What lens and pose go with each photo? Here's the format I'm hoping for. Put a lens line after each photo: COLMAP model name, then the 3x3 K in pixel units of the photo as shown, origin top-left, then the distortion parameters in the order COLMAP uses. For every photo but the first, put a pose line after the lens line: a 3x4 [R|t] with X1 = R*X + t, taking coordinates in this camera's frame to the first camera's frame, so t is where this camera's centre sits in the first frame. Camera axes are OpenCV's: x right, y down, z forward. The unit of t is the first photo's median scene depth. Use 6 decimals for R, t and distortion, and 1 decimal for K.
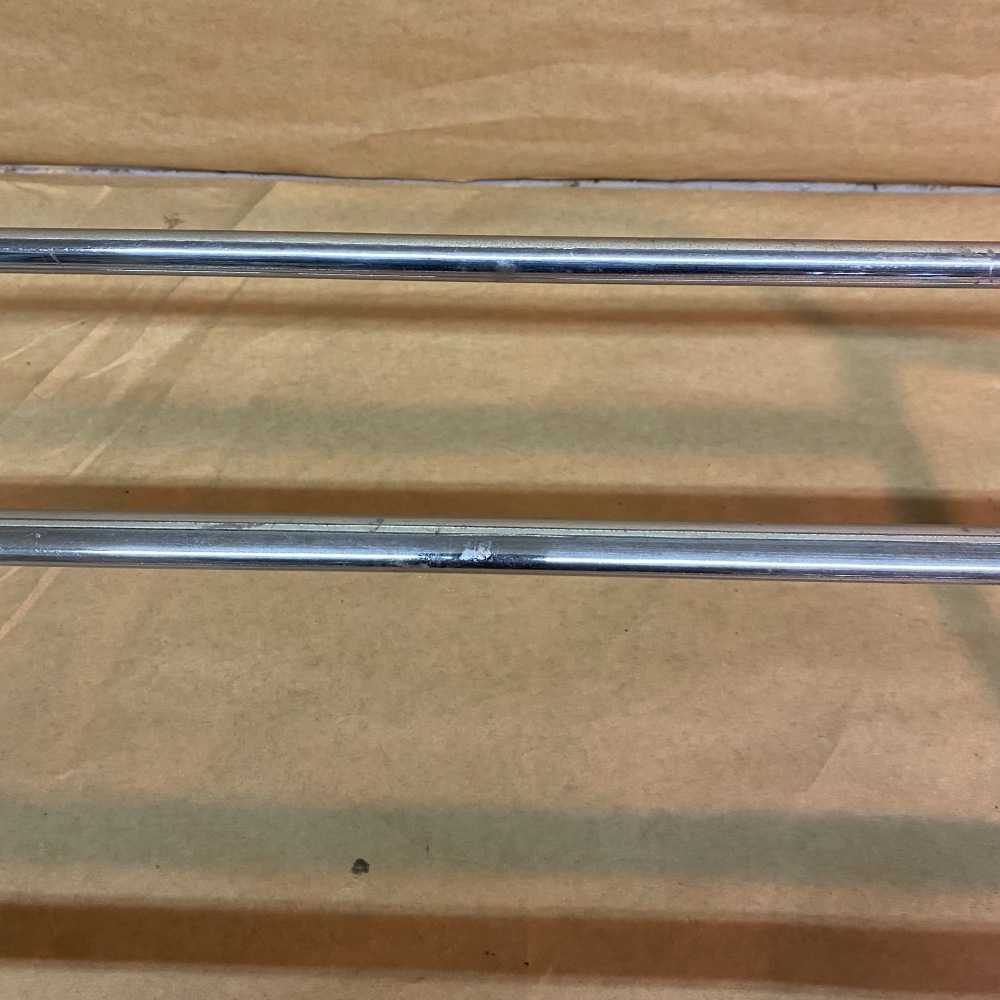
lens RADIAL K [[1075.3, 0, 484.3], [0, 1075.3, 478.9], [0, 0, 1]] dist [0.003332, 0.000000]
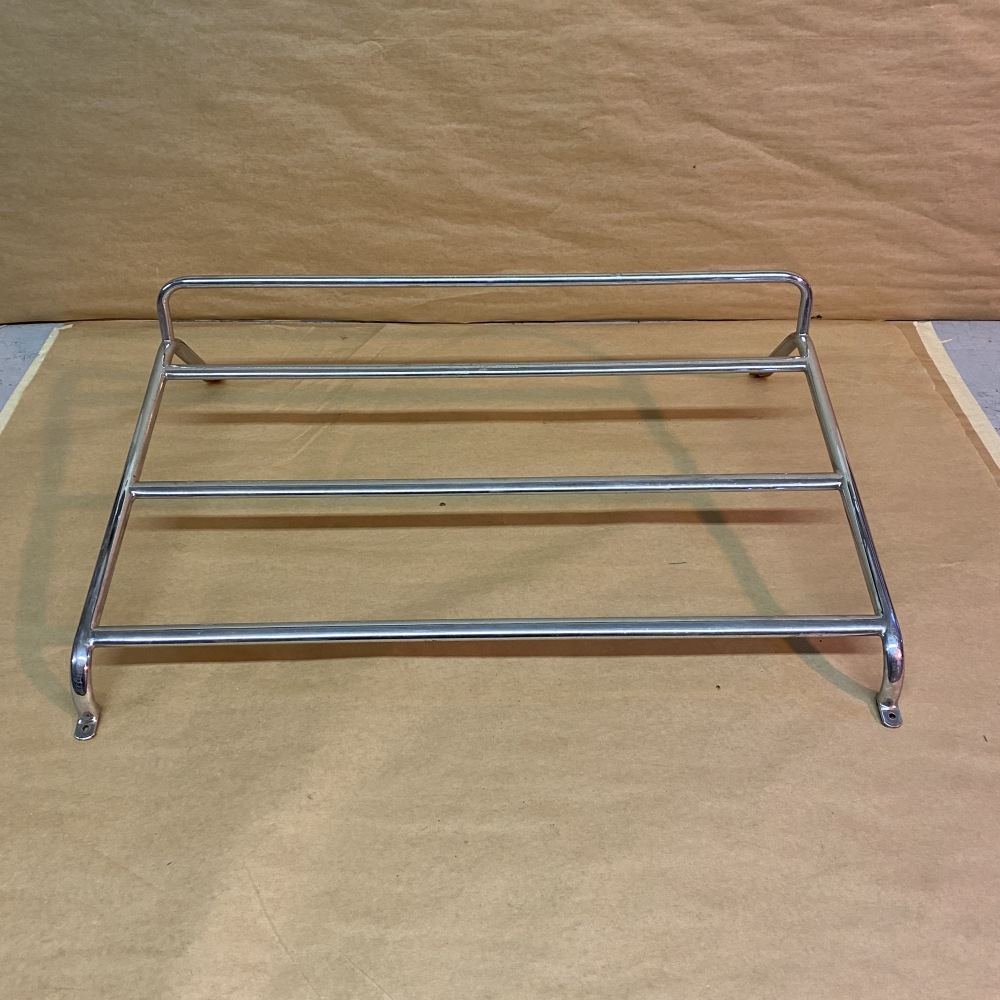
lens RADIAL K [[1075.3, 0, 503.1], [0, 1075.3, 505.3], [0, 0, 1]] dist [0.003332, 0.000000]
pose [[0.998351, -0.019483, 0.053991, -0.086333], [0.035436, 0.949183, -0.312725, 0.990560], [-0.045155, 0.314122, 0.948308, -1.310533]]
